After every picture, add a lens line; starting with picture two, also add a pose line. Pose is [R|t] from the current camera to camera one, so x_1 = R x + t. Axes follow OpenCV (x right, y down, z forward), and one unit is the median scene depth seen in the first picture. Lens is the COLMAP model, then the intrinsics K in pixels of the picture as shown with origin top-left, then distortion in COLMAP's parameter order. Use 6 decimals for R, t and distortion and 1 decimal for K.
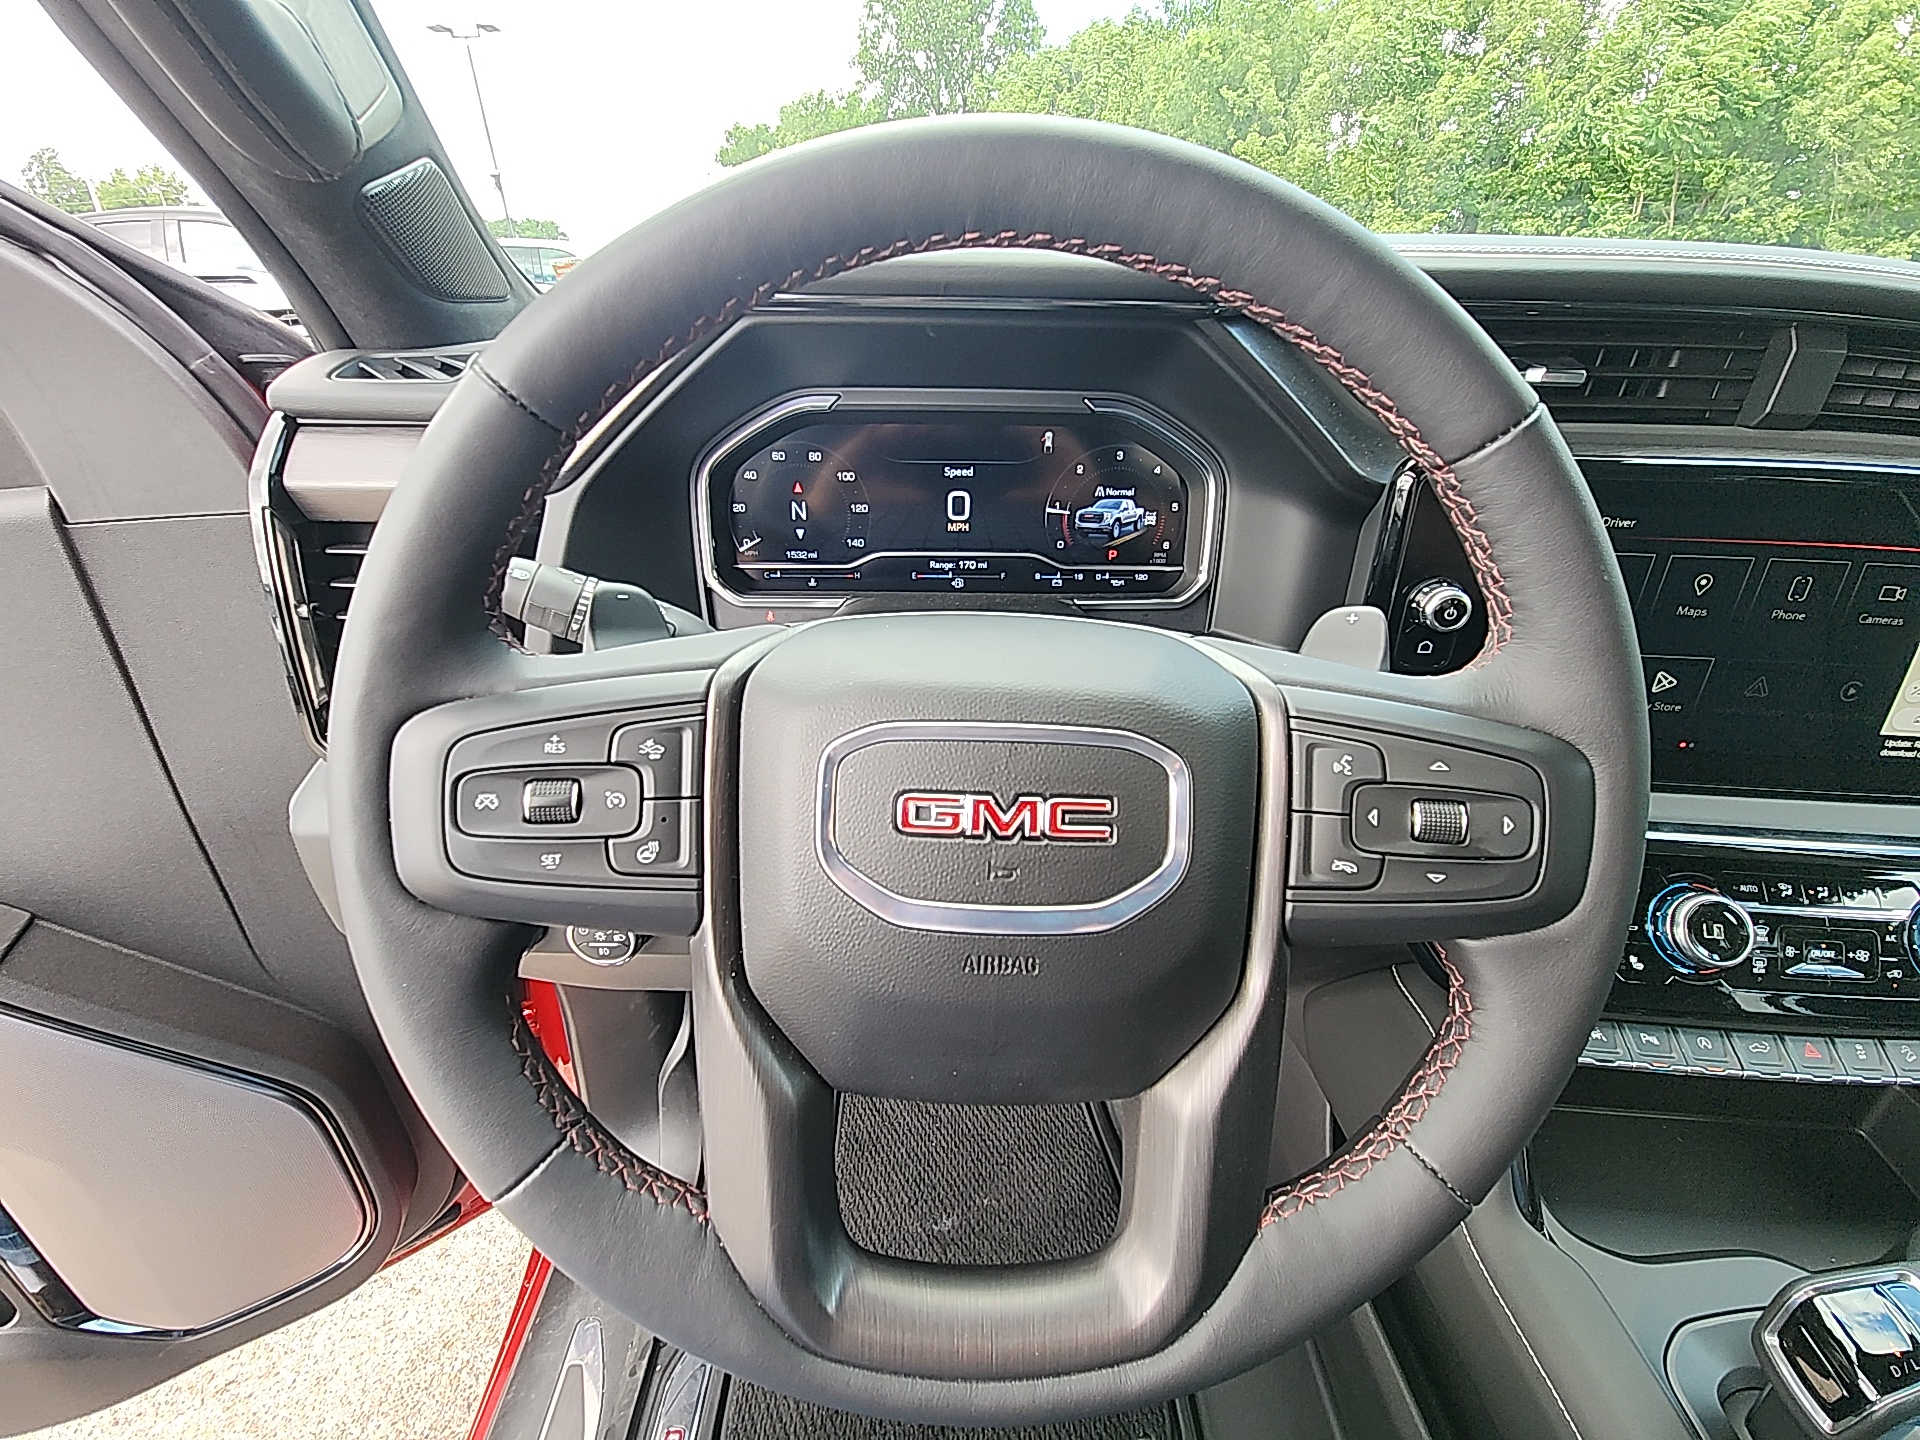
lens RADIAL K [[821.1, 0, 960.0], [0, 821.1, 720.0], [0, 0, 1]] dist [0.003701, -0.009027]
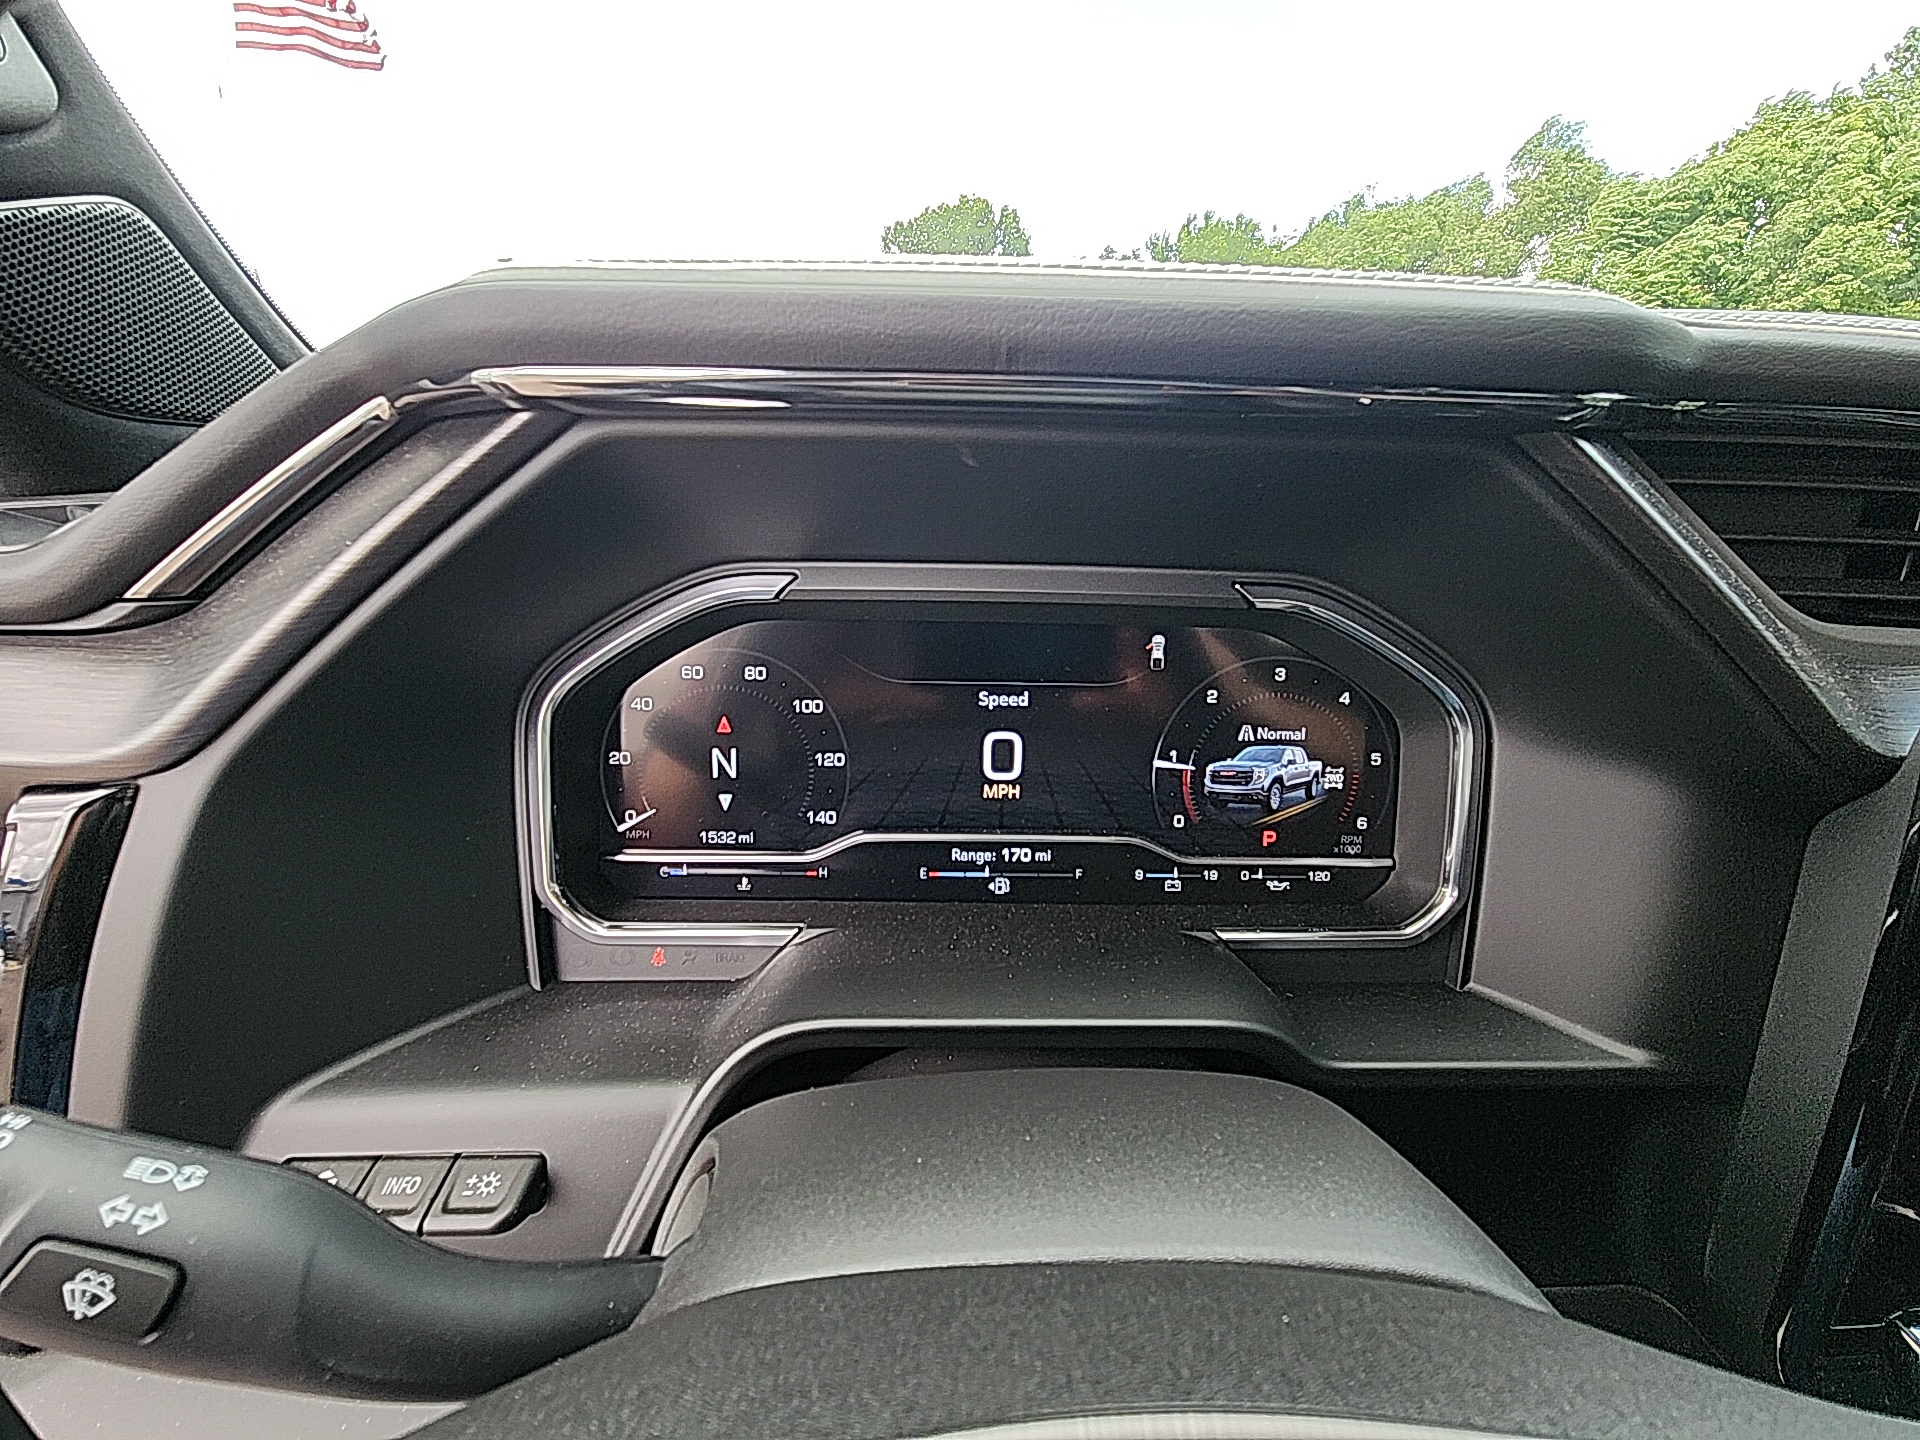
lens RADIAL K [[827.1, 0, 954.3], [0, 827.1, 715.0], [0, 0, 1]] dist [-0.001072, -0.000374]
pose [[0.999882, 0.008640, -0.012702, -0.028439], [-0.011003, 0.979804, -0.199656, -0.172117], [0.010720, 0.199772, 0.979784, 0.424032]]
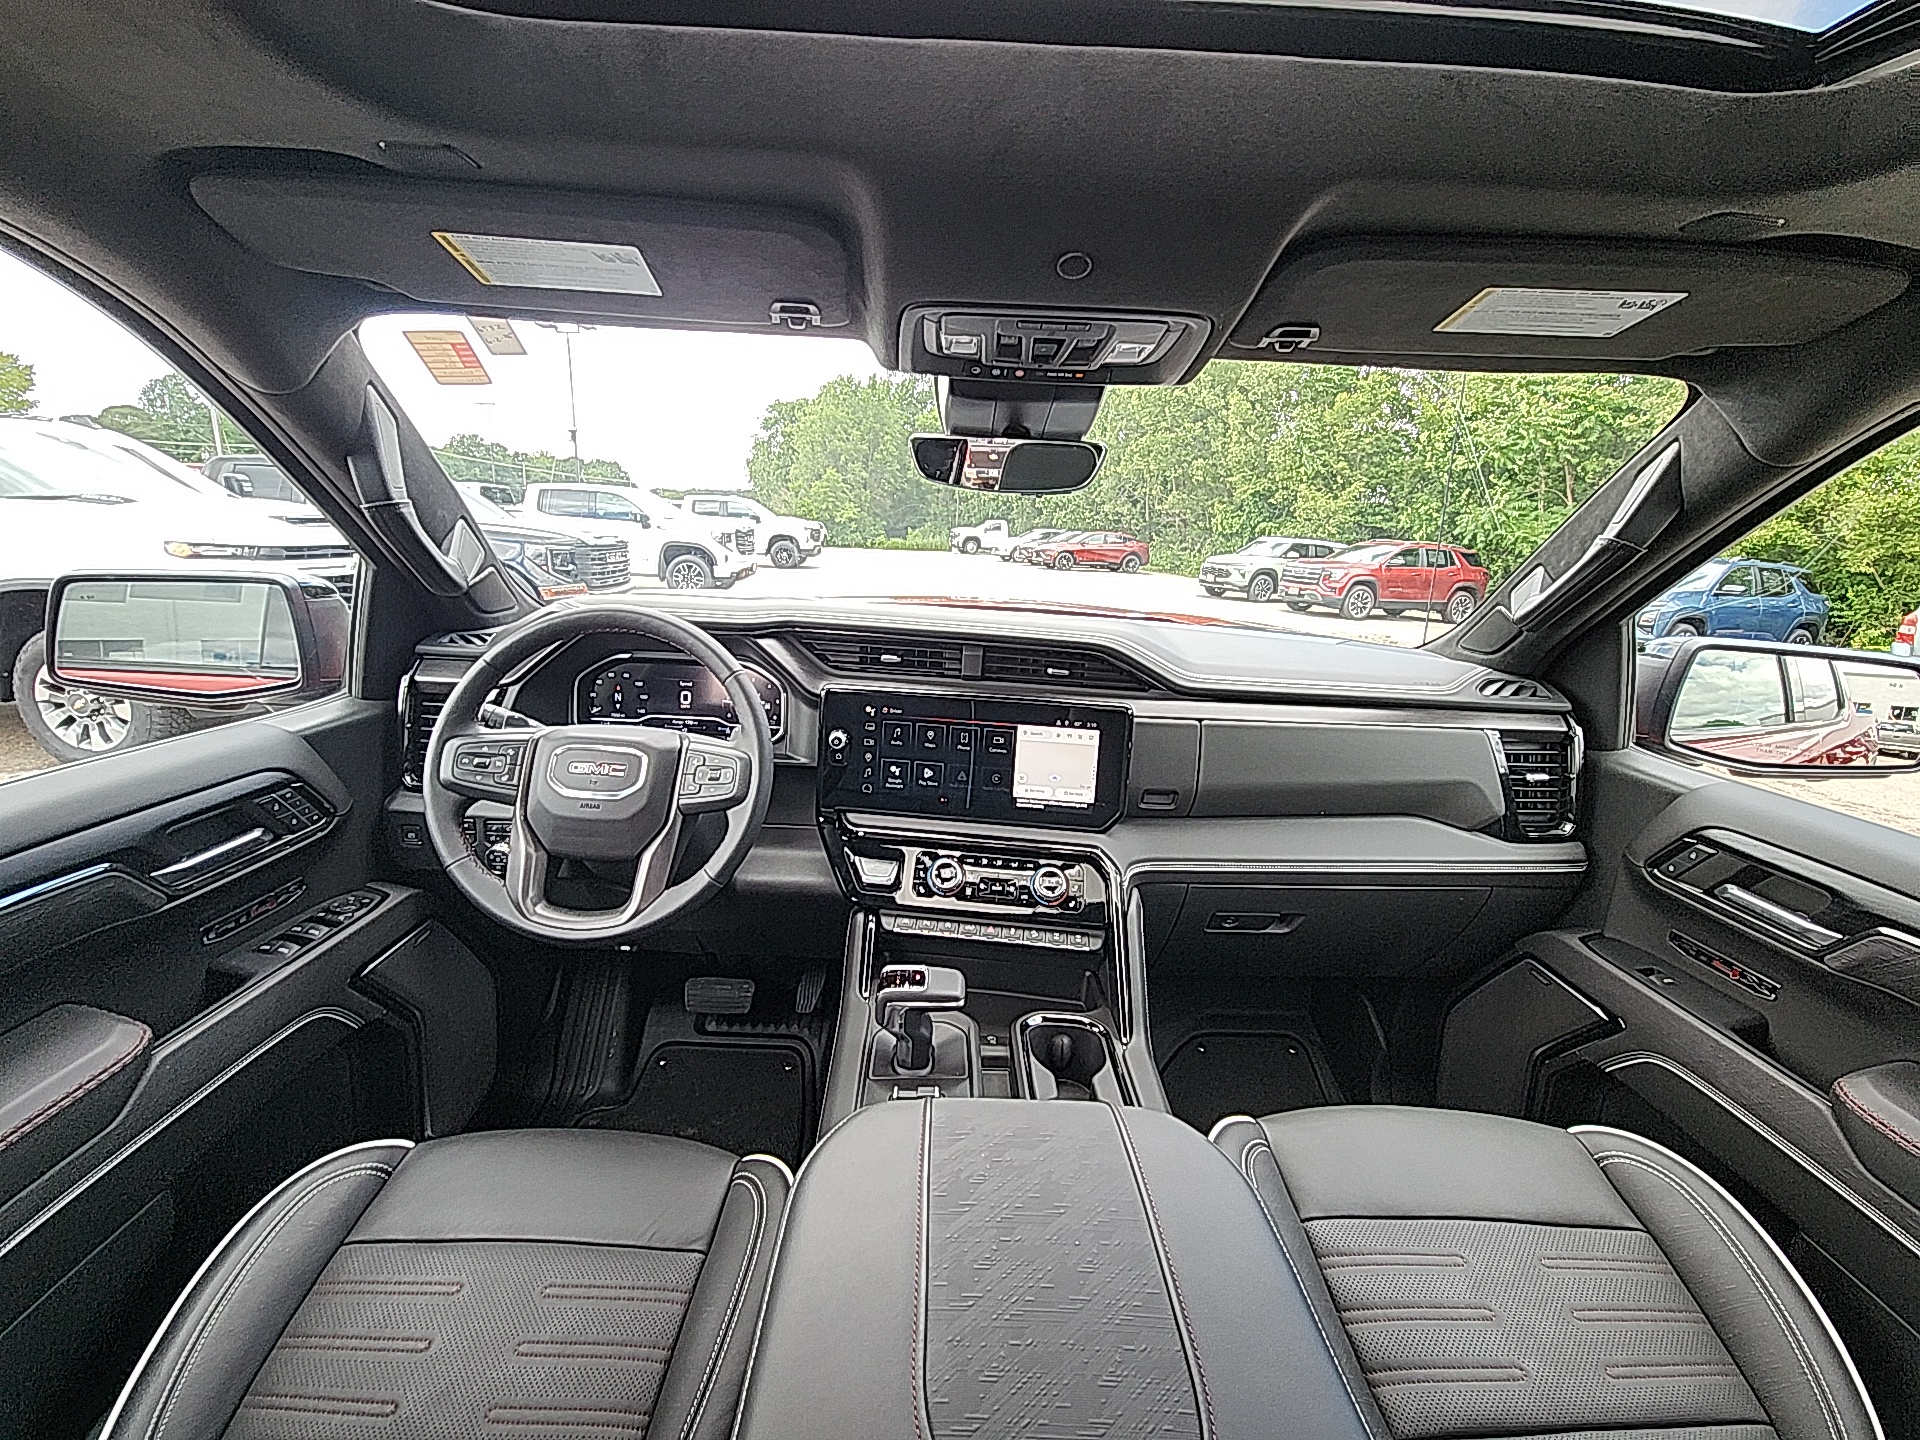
lens RADIAL K [[827.1, 0, 954.3], [0, 827.1, 715.0], [0, 0, 1]] dist [-0.001072, -0.000374]
pose [[0.998871, 0.039450, -0.026460, 0.831613], [-0.044864, 0.966539, -0.252568, 0.352722], [0.015611, 0.253470, 0.967217, -1.272946]]
